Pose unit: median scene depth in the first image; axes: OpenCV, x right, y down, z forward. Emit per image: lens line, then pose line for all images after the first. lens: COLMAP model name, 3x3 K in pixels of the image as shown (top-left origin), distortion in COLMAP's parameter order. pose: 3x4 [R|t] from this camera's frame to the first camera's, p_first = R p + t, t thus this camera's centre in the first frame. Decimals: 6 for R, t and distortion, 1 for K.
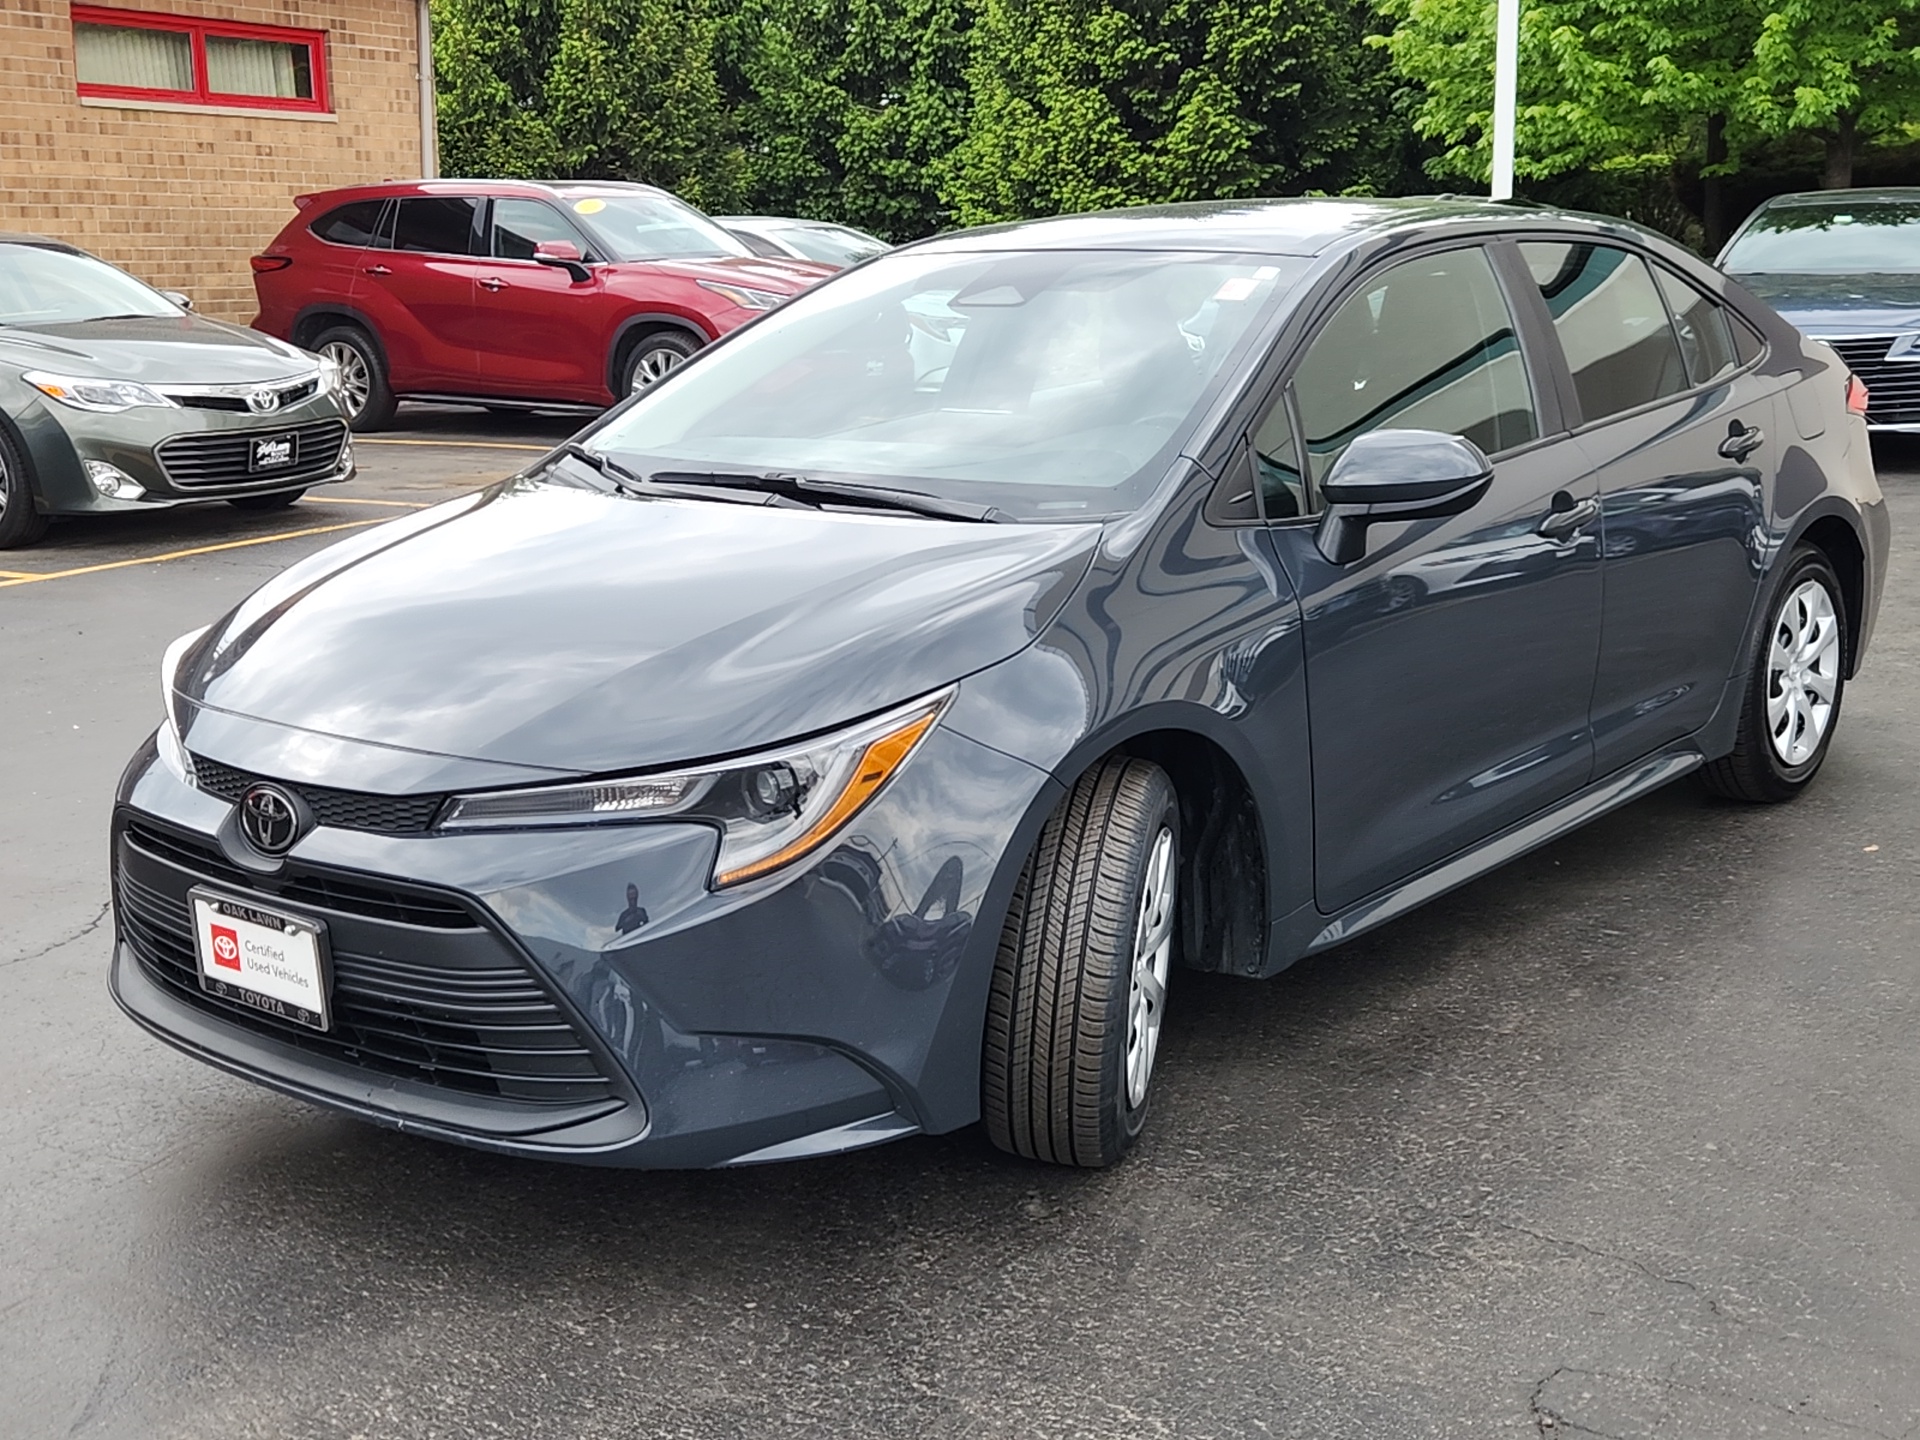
lens RADIAL K [[2376.0, 0, 959.4], [0, 2376.0, 675.8], [0, 0, 1]] dist [0.131125, -0.054209]
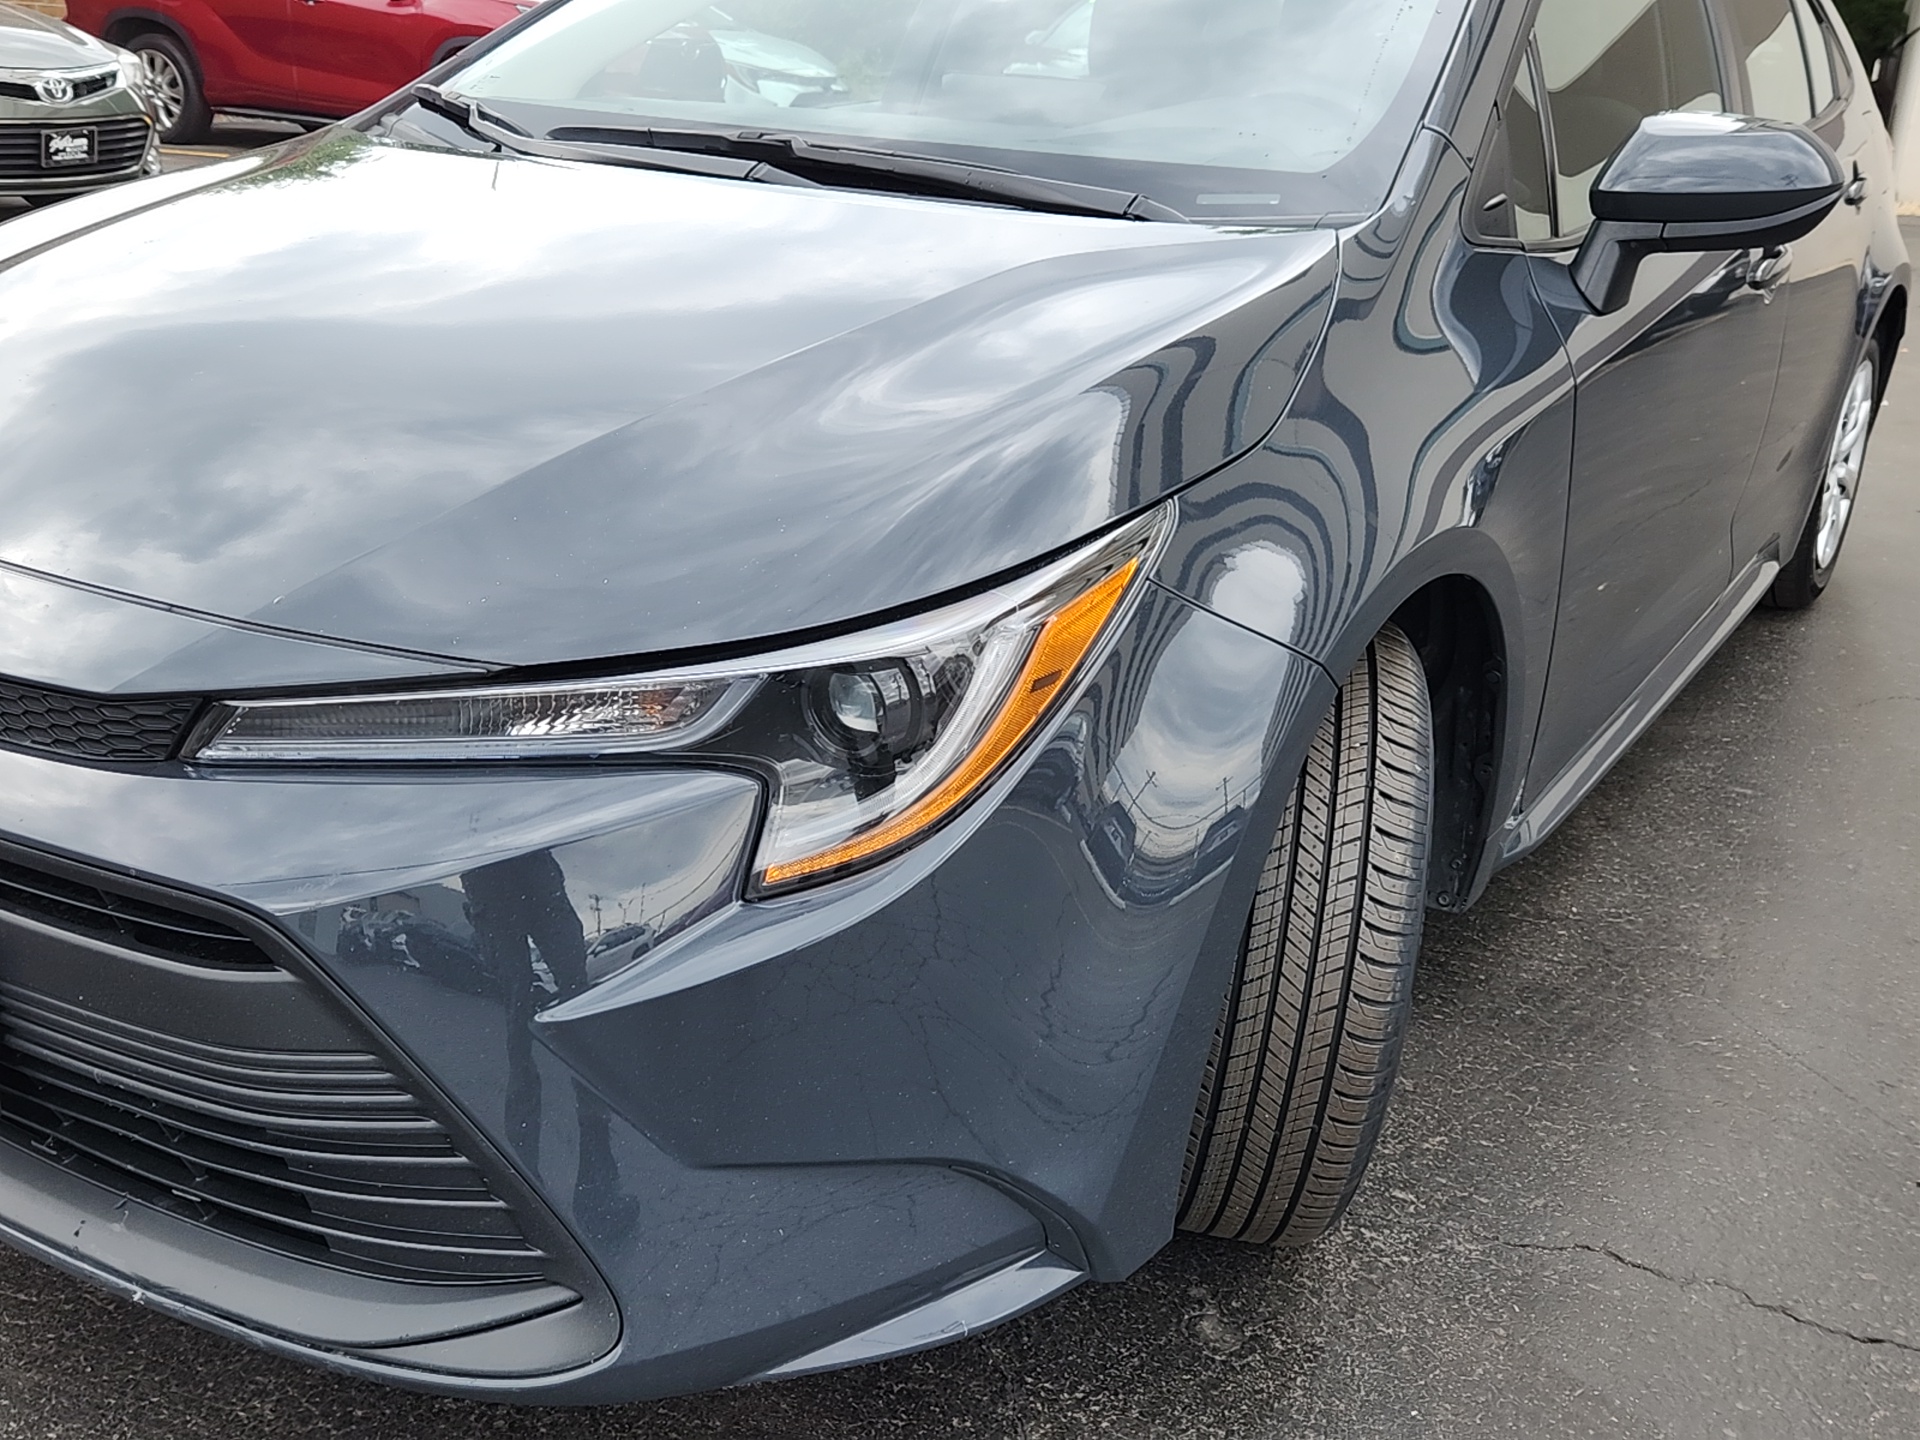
lens RADIAL K [[1859.6, 0, 988.8], [0, 1859.6, 723.9], [0, 0, 1]] dist [0.091736, -0.110806]
pose [[0.989032, 0.013230, 0.147106, -0.091183], [-0.037488, 0.985851, 0.163376, -0.013007], [-0.142863, -0.167099, 0.975535, 0.488909]]
